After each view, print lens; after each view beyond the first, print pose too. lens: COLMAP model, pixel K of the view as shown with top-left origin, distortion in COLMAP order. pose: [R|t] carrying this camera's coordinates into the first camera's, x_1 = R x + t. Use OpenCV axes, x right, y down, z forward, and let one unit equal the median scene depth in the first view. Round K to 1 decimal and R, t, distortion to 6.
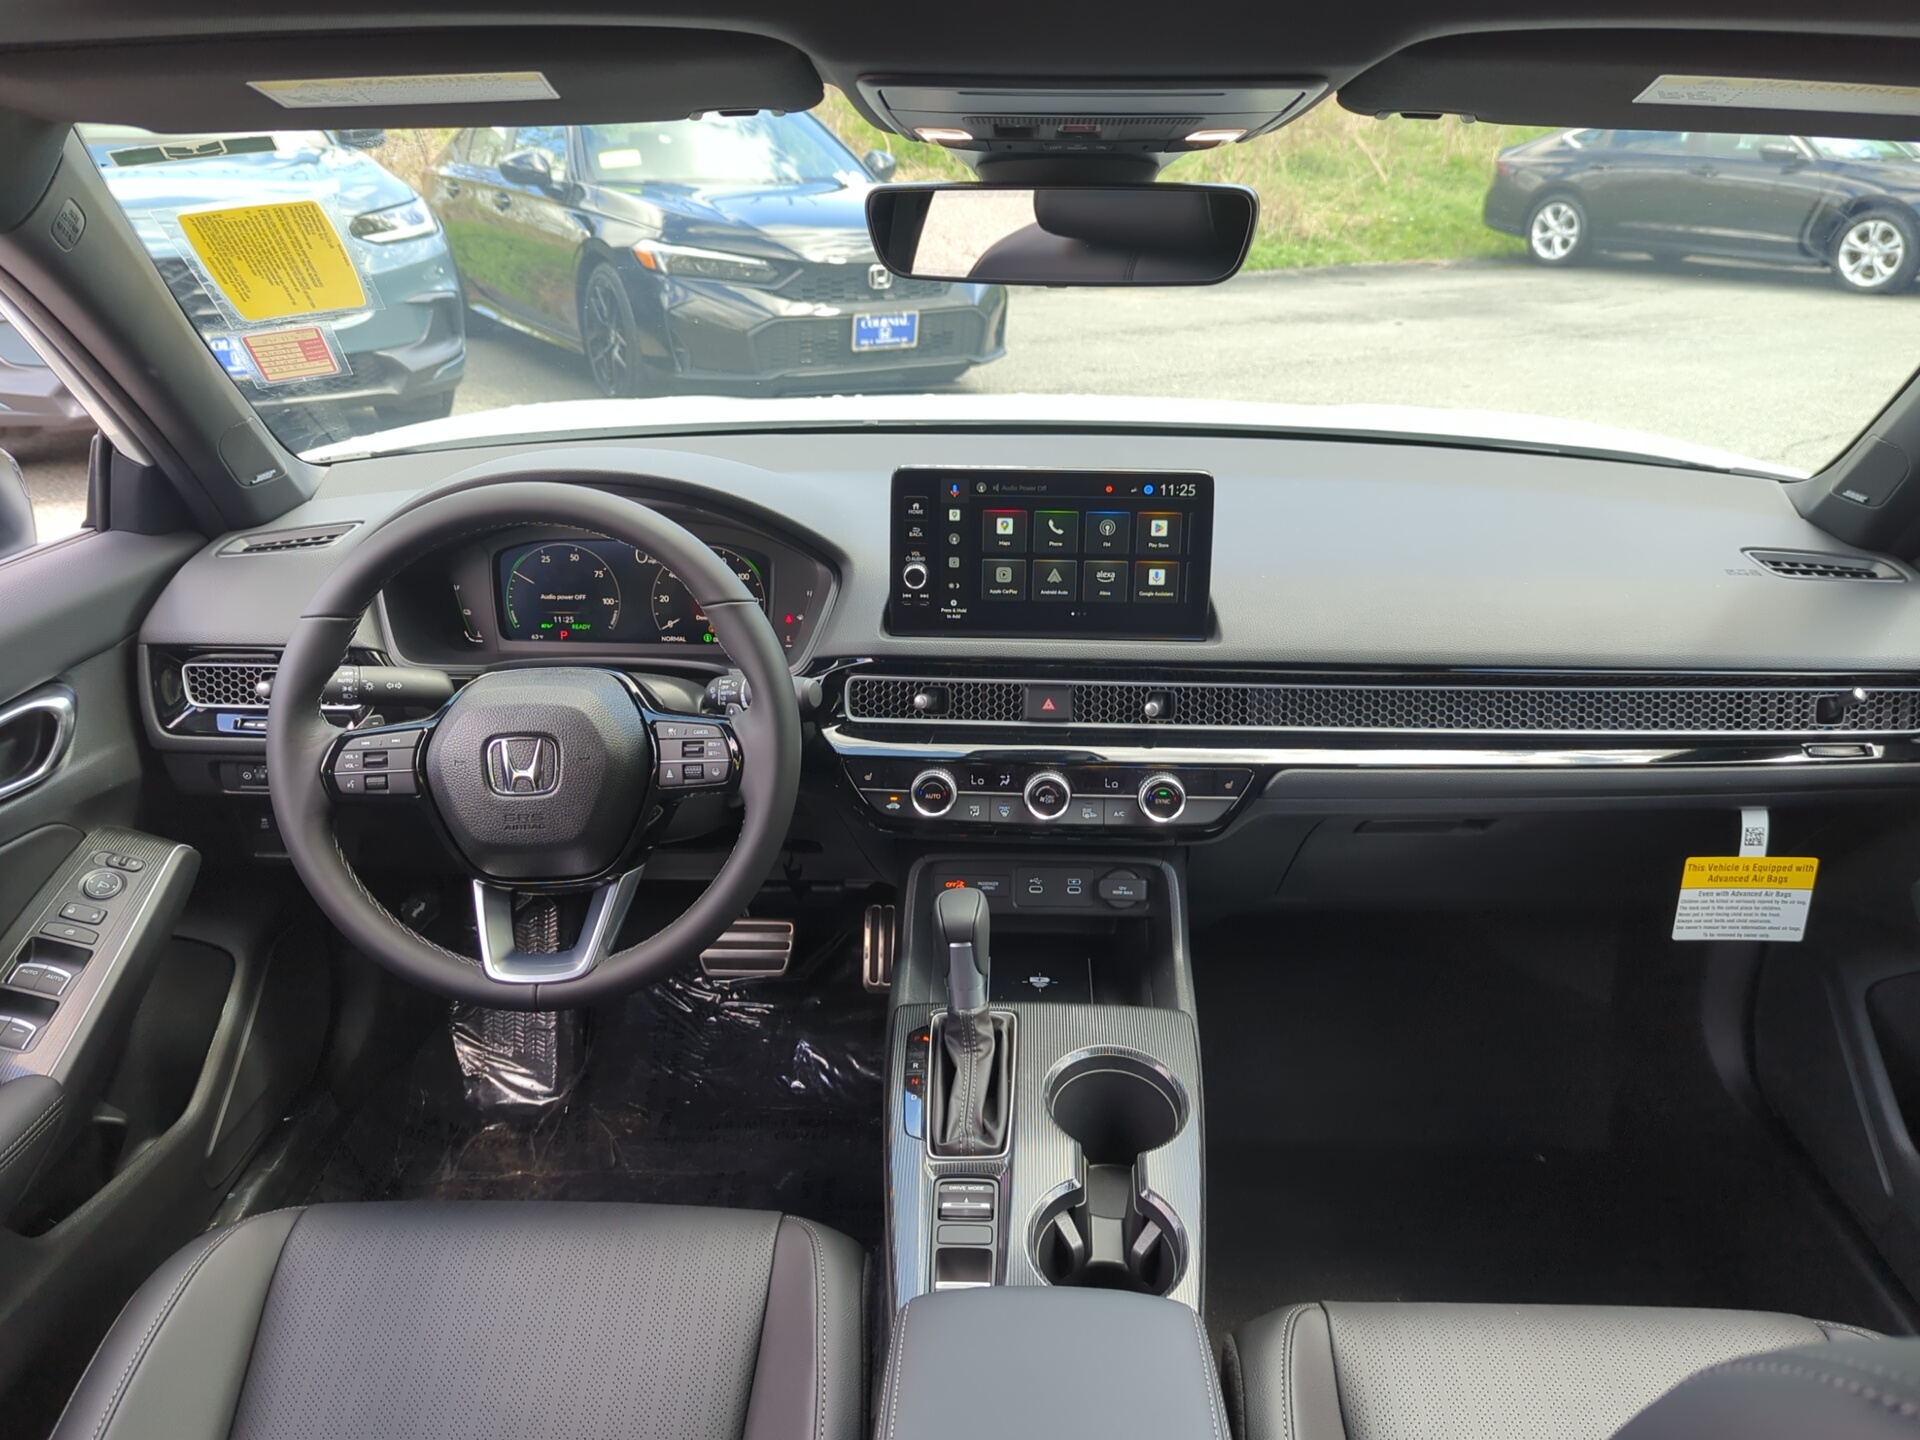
lens RADIAL K [[1530.5, 0, 963.7], [0, 1530.5, 695.0], [0, 0, 1]] dist [0.073255, -0.067551]
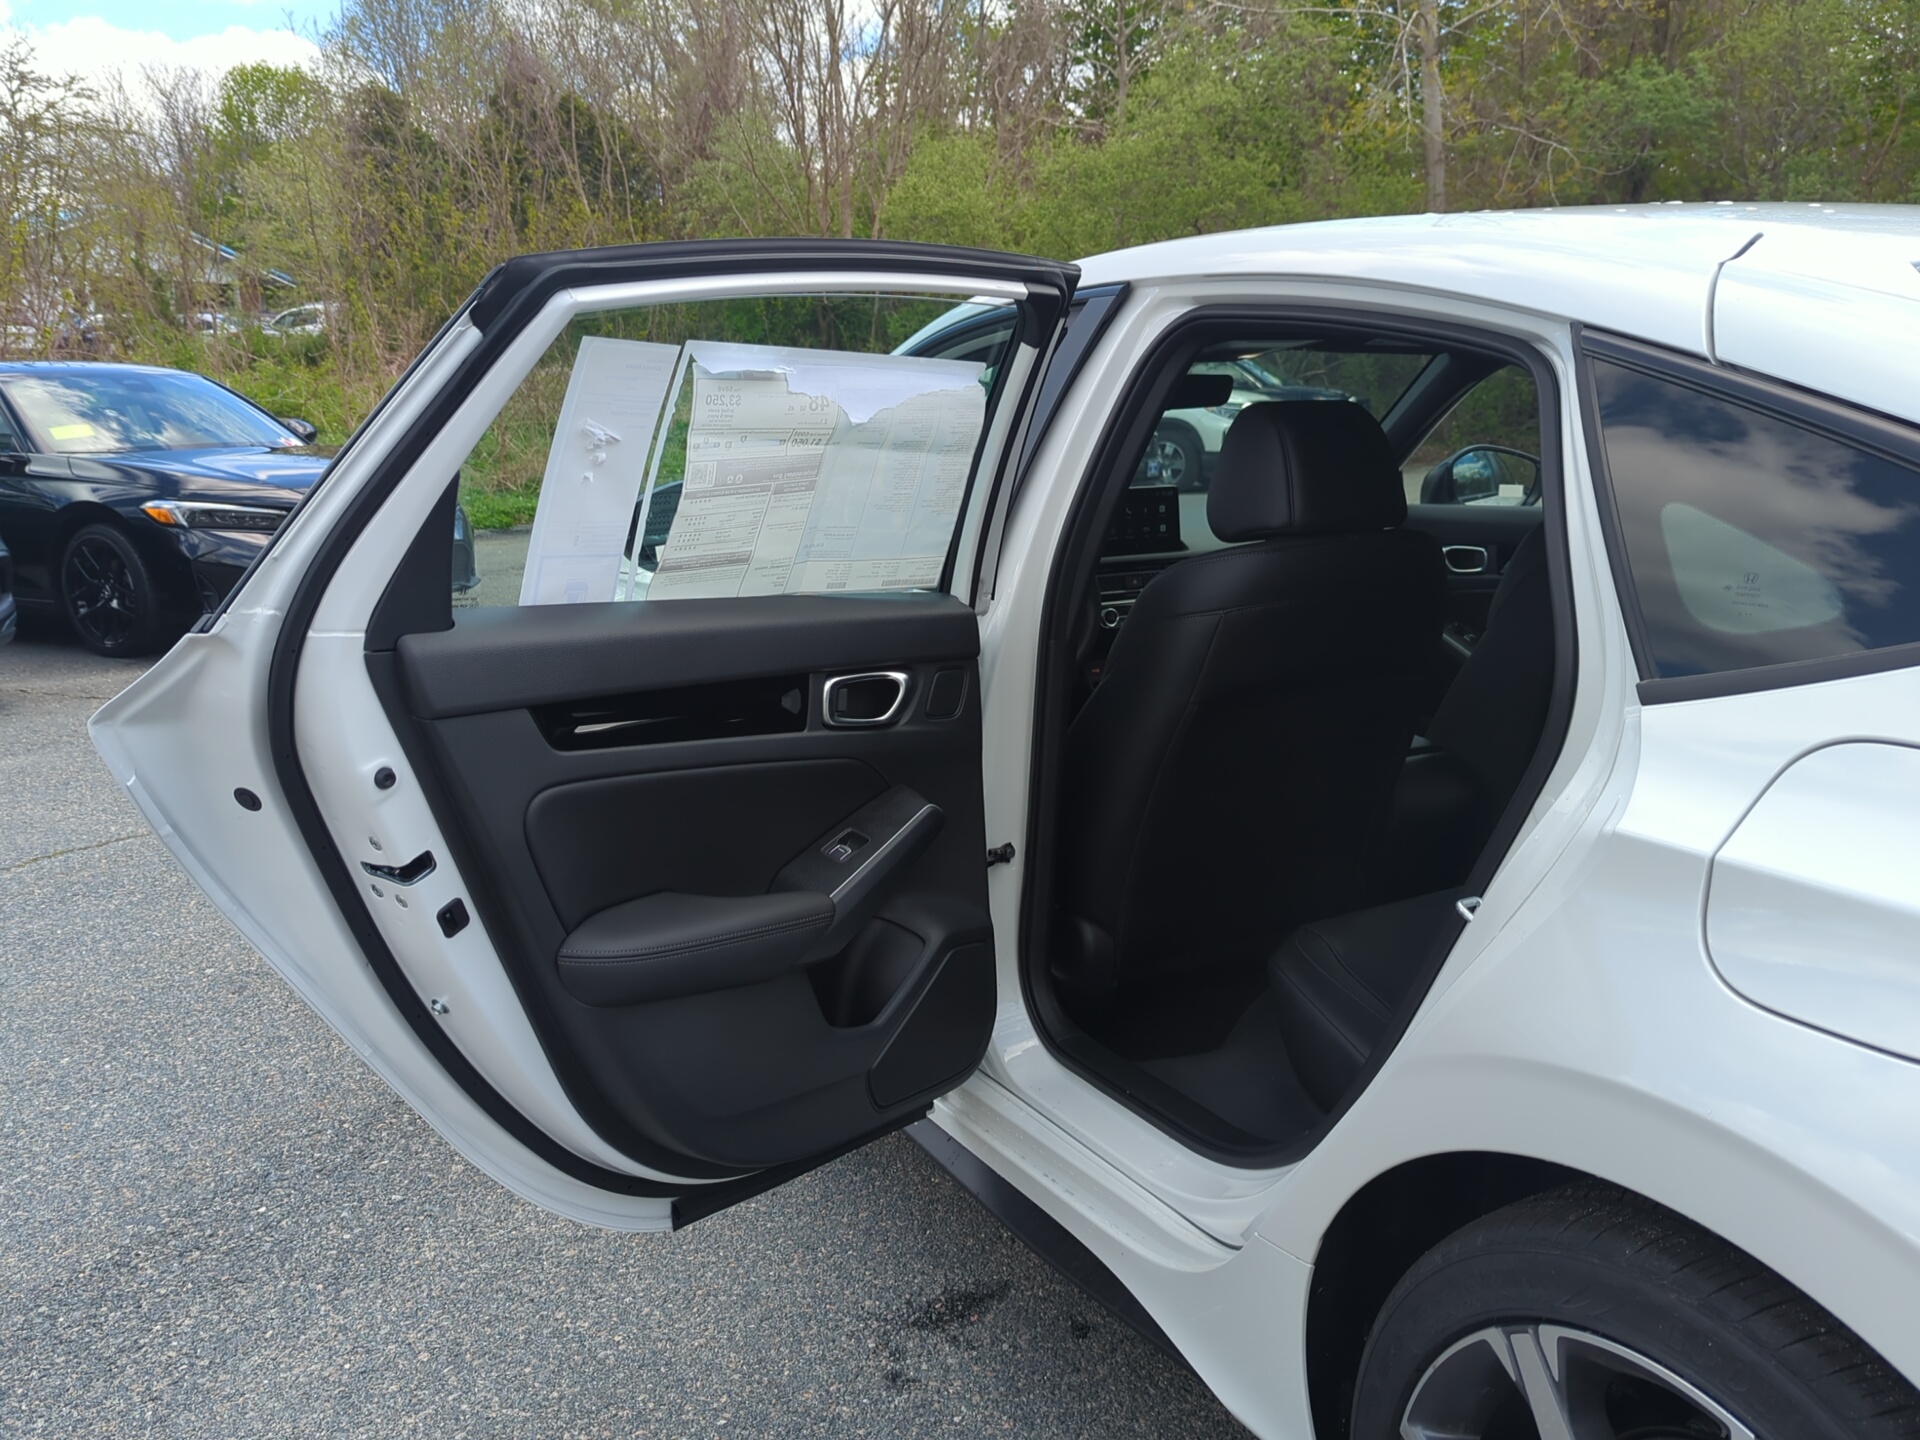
lens RADIAL K [[1566.2, 0, 975.8], [0, 1566.2, 701.7], [0, 0, 1]] dist [0.058054, -0.053030]
pose [[0.864667, -0.121003, 0.487554, -1.384586], [0.199234, 0.973563, -0.111714, 0.414234], [-0.461147, 0.193733, 0.865916, -1.012936]]
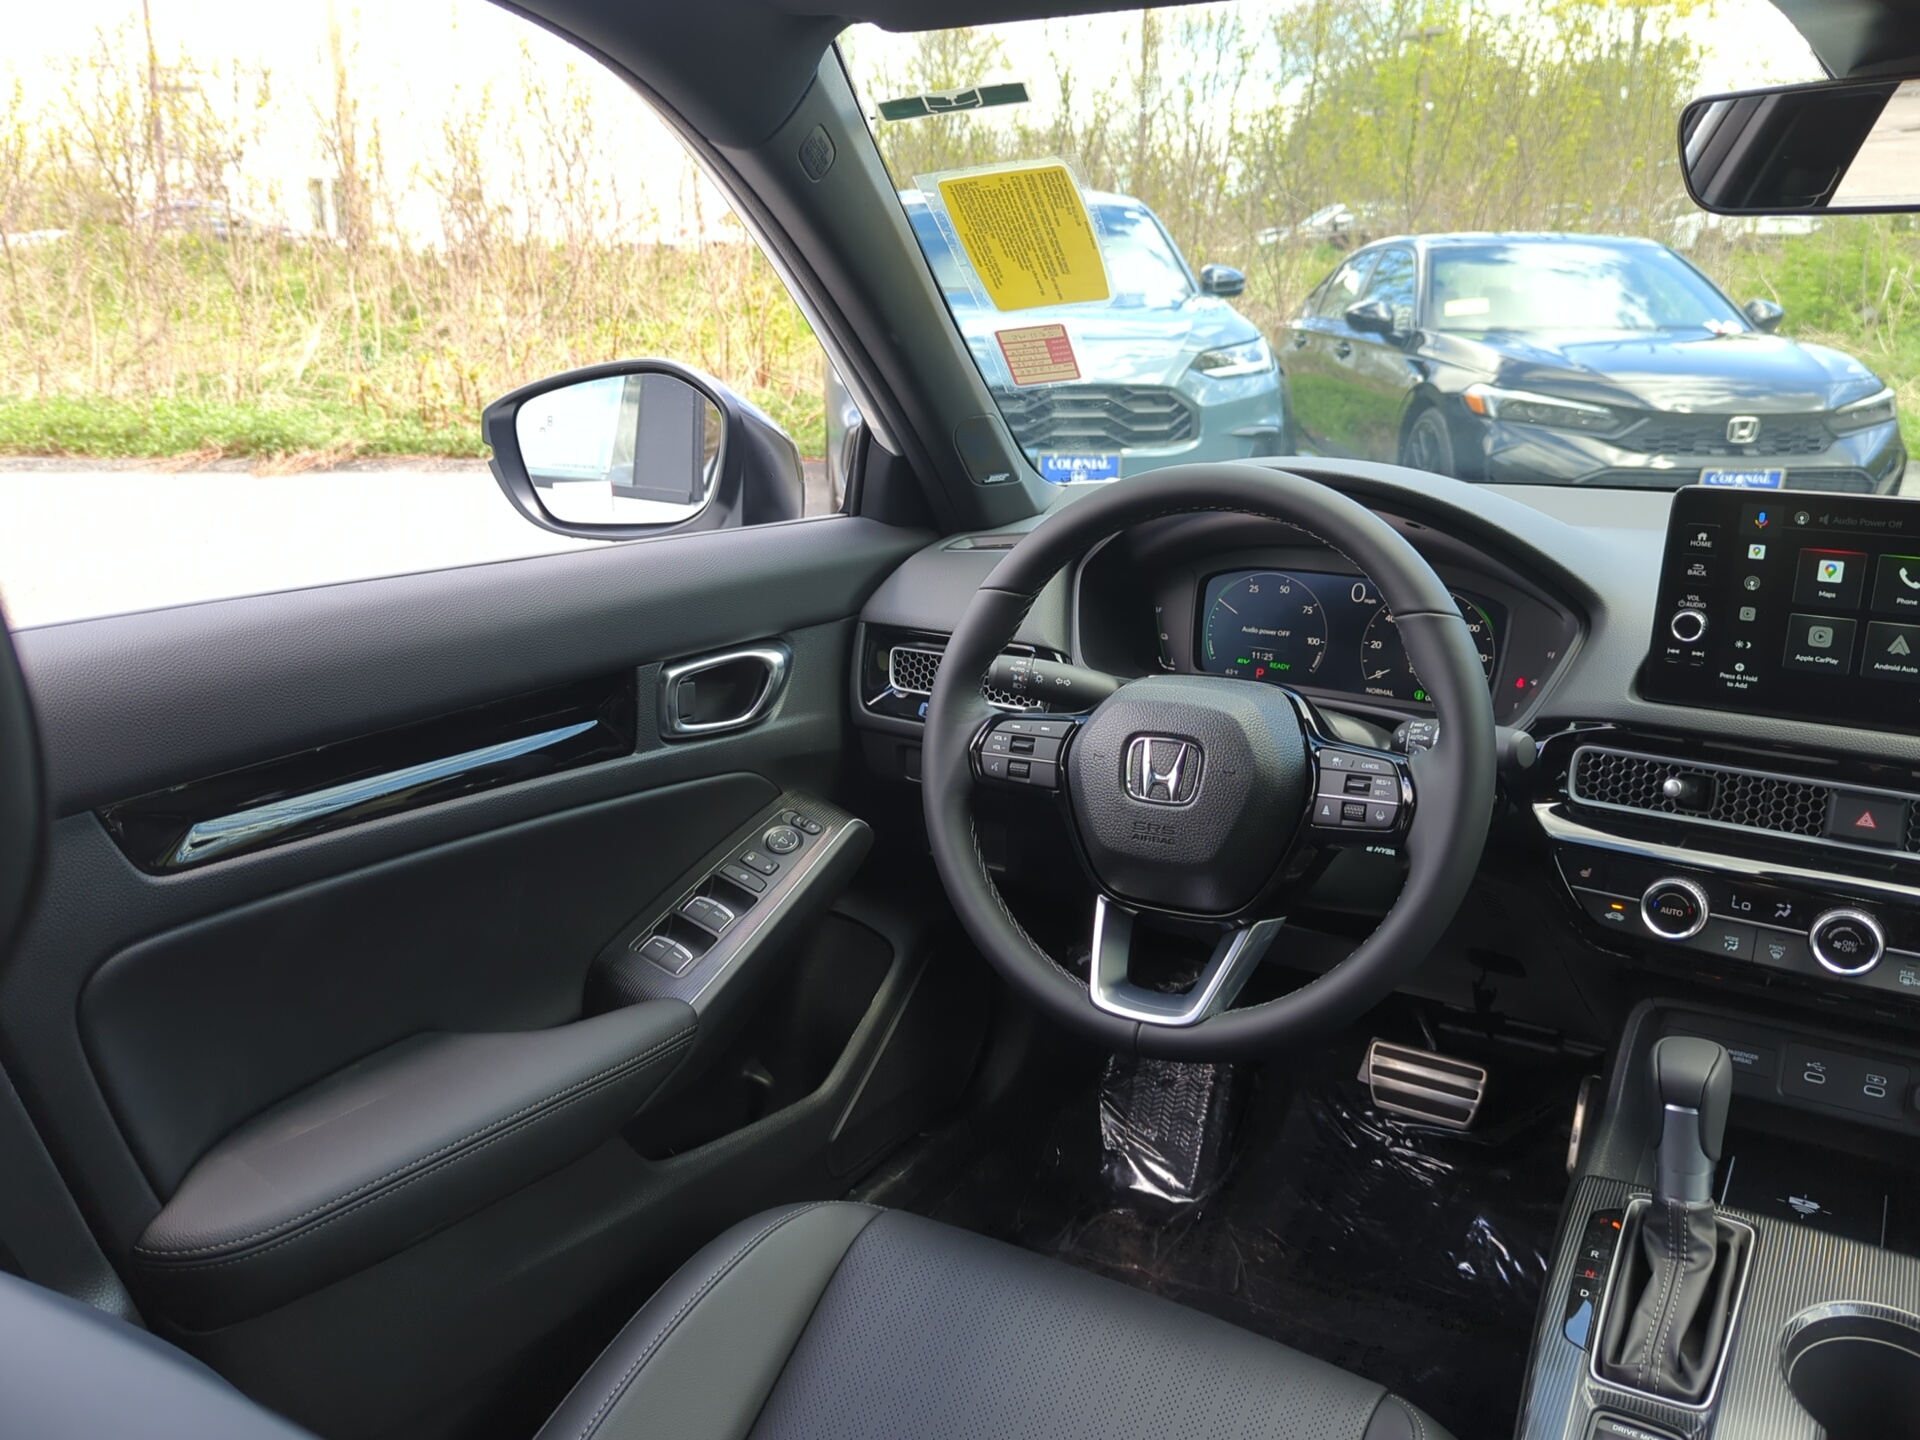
lens RADIAL K [[1537.8, 0, 992.2], [0, 1537.8, 701.1], [0, 0, 1]] dist [0.045138, -0.002966]
pose [[0.875428, 0.123502, -0.467304, 0.030219], [-0.171028, 0.983407, -0.060495, 0.064535], [0.452078, 0.132881, 0.882025, 0.143545]]
